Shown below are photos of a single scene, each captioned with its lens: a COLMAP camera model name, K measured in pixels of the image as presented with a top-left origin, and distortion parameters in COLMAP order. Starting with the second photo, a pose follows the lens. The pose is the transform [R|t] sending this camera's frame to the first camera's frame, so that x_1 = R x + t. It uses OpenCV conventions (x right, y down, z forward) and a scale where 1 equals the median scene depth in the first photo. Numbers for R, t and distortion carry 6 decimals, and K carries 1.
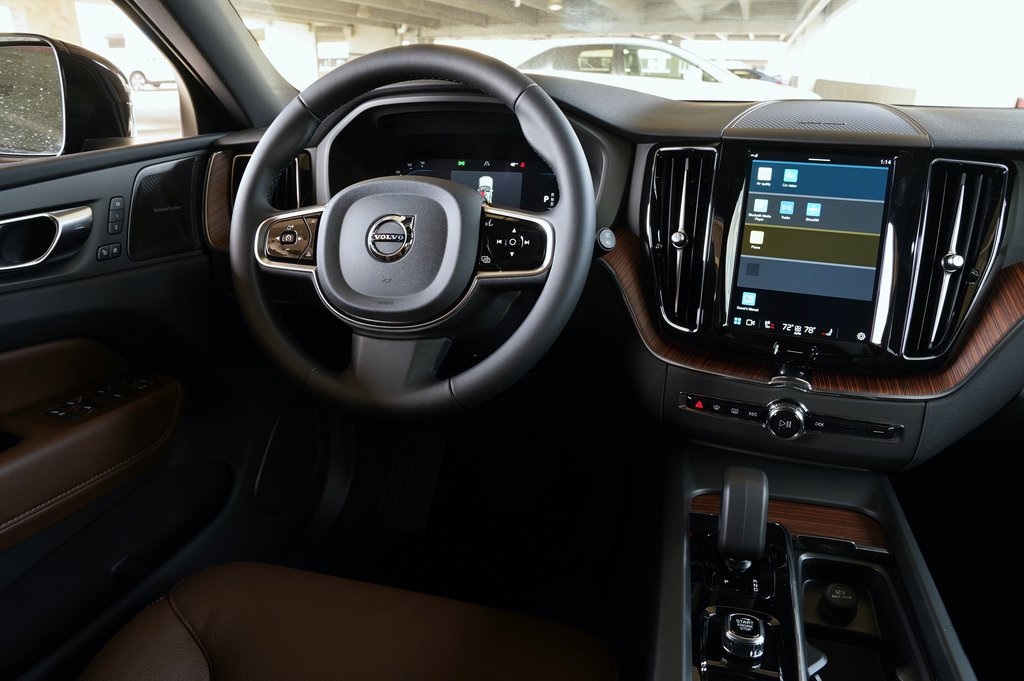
lens RADIAL K [[706.8, 0, 510.7], [0, 706.8, 336.0], [0, 0, 1]] dist [-0.119687, 0.068101]
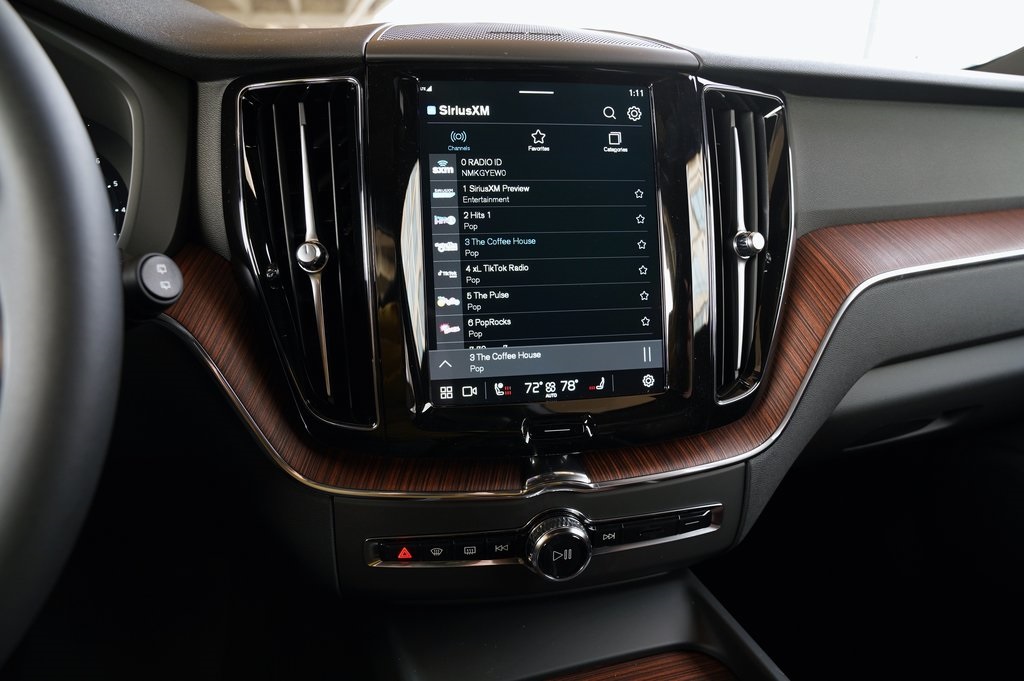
lens RADIAL K [[706.8, 0, 512.3], [0, 706.8, 338.3], [0, 0, 1]] dist [-0.119687, 0.068101]
pose [[0.833202, -0.171135, 0.525821, 0.087480], [0.166355, 0.984429, 0.056792, -0.088900], [-0.527352, 0.040154, 0.848697, 0.519961]]
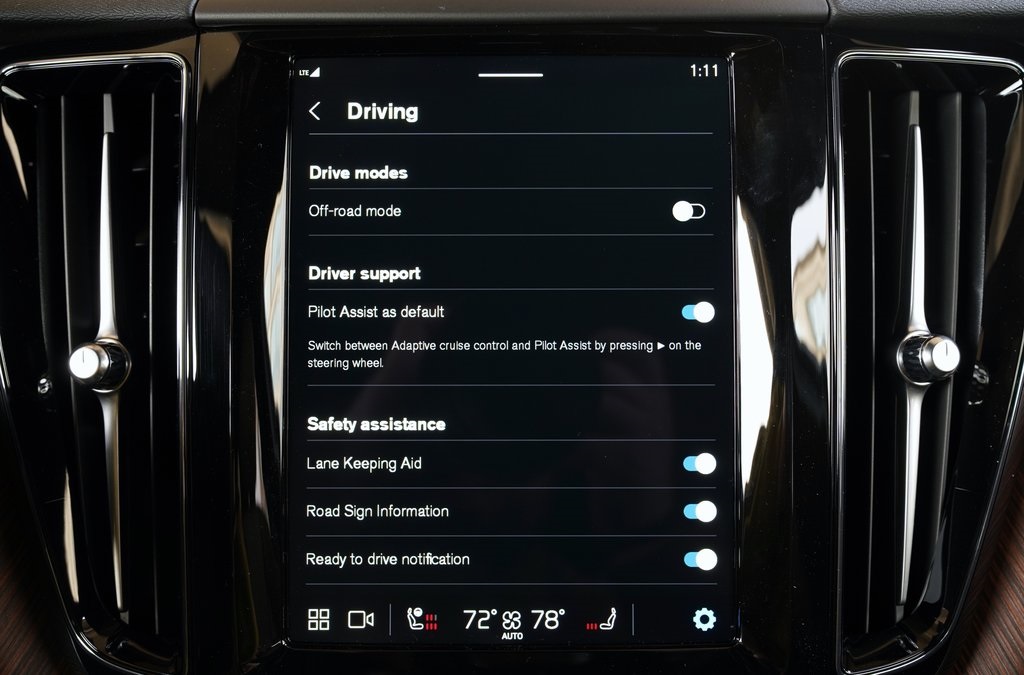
lens RADIAL K [[1114.9, 0, 506.7], [0, 1114.9, 331.8], [0, 0, 1]] dist [0.023810, 0.000000]
pose [[0.922754, -0.115948, 0.367534, 0.244126], [0.131731, 0.991121, -0.018058, -0.129897], [-0.362177, 0.065079, 0.929835, 0.529333]]
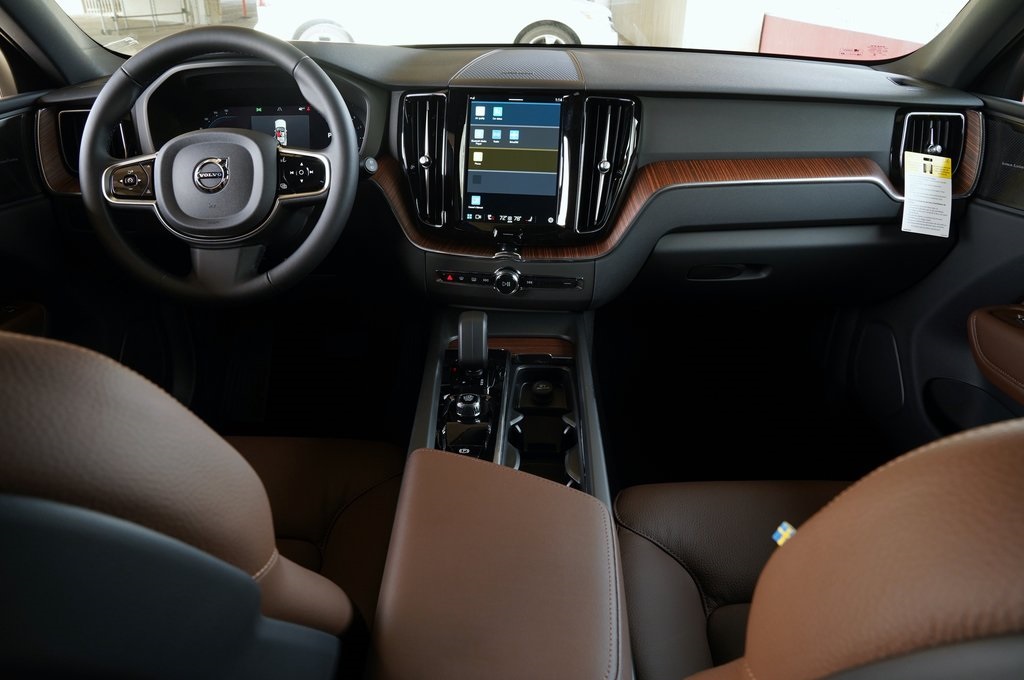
lens RADIAL K [[706.8, 0, 510.5], [0, 706.8, 340.8], [0, 0, 1]] dist [-0.119687, 0.068101]
pose [[0.965882, -0.111258, 0.233867, 0.040826], [0.082233, 0.988043, 0.130417, 0.050729], [-0.245581, -0.106736, 0.963482, -0.455175]]
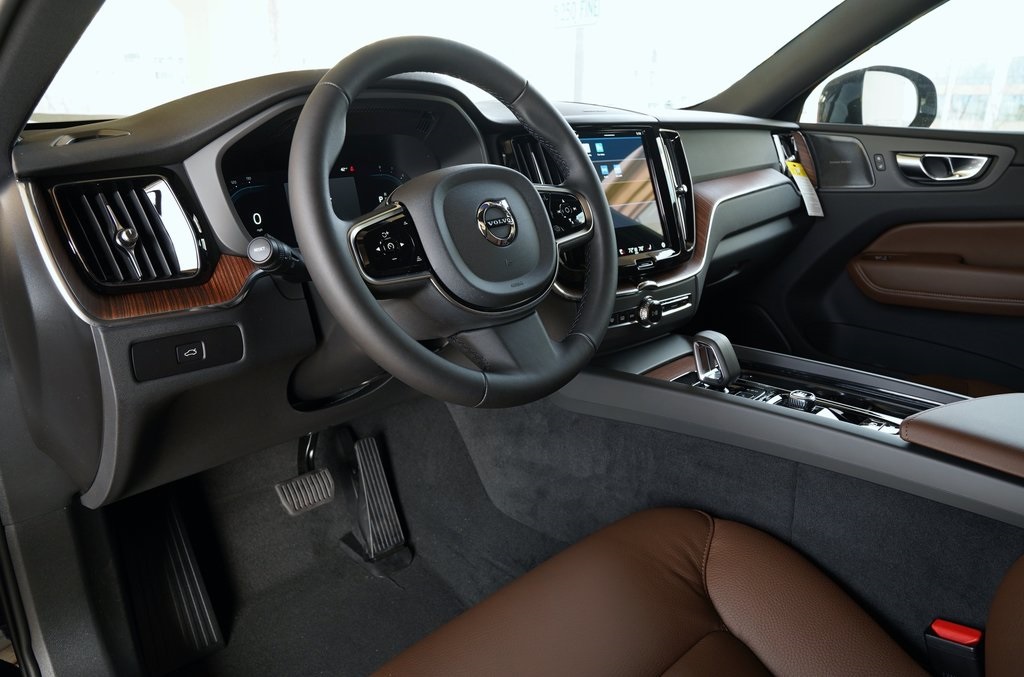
lens RADIAL K [[706.8, 0, 509.7], [0, 706.8, 341.6], [0, 0, 1]] dist [-0.119687, 0.068101]
pose [[0.507149, -0.271099, 0.818111, -0.977369], [0.305422, 0.944169, 0.123539, -0.091538], [-0.805926, 0.187216, 0.561634, 0.423746]]
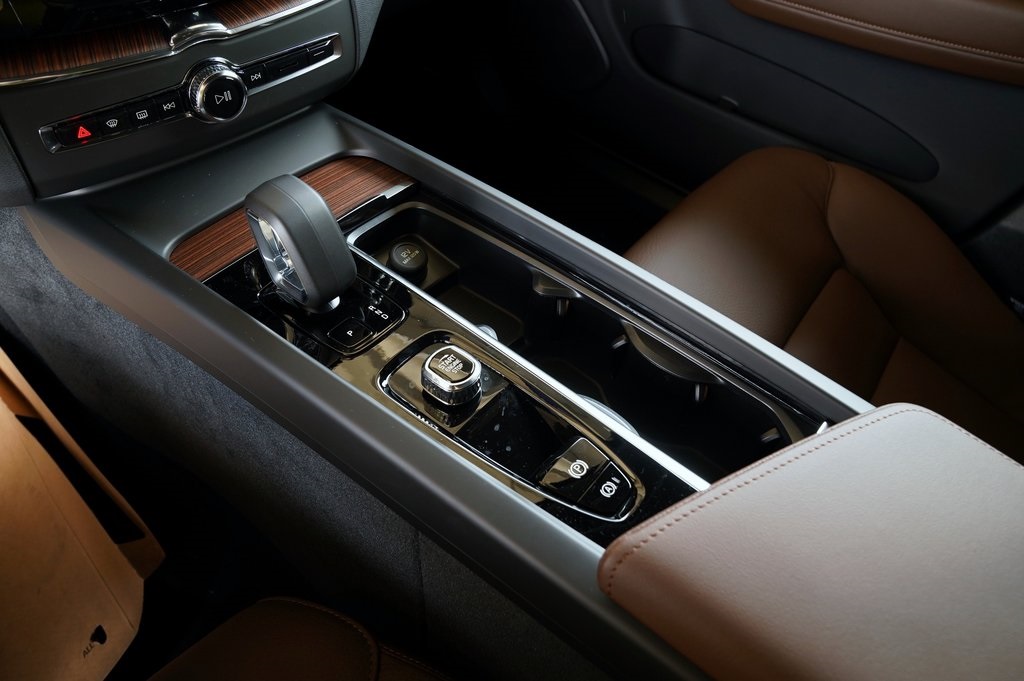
lens RADIAL K [[706.8, 0, 518.2], [0, 706.8, 342.6], [0, 0, 1]] dist [-0.119687, 0.068101]
pose [[0.388307, -0.663321, 0.639705, -0.082265], [0.225687, 0.741490, 0.631868, -0.054329], [-0.893467, -0.100986, 0.437629, 0.417856]]
